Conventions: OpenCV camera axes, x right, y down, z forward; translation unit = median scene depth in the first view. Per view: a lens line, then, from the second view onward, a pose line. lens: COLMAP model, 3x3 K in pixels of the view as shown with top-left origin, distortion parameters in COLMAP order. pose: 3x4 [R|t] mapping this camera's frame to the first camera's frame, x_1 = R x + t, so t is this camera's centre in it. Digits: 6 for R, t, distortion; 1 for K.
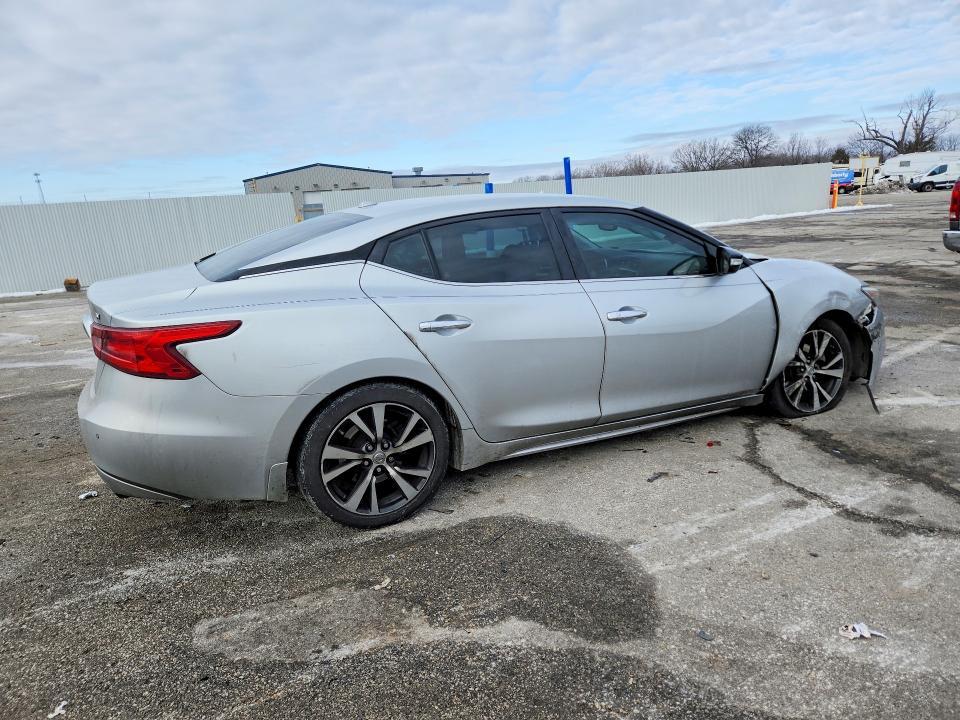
lens RADIAL K [[752.7, 0, 486.0], [0, 752.7, 358.8], [0, 0, 1]] dist [0.026768, 0.004069]
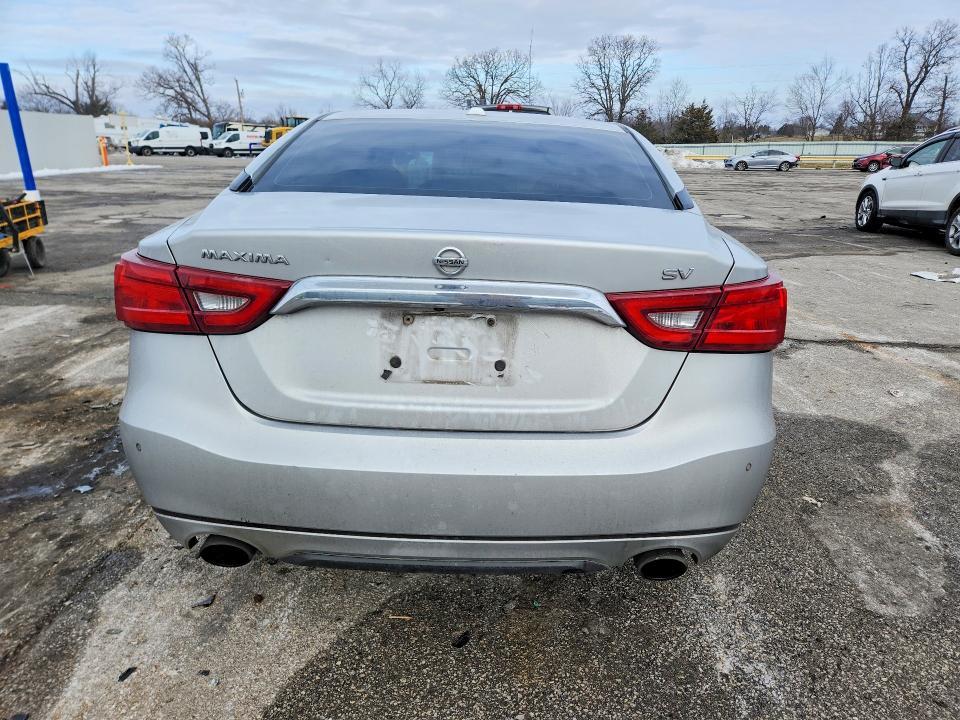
lens RADIAL K [[752.7, 0, 486.0], [0, 752.7, 358.8], [0, 0, 1]] dist [0.026768, 0.004069]
pose [[0.323896, -0.193474, 0.926099, -0.249259], [0.165131, 0.975402, 0.146021, -0.022609], [-0.931570, 0.105632, 0.347878, 0.217591]]
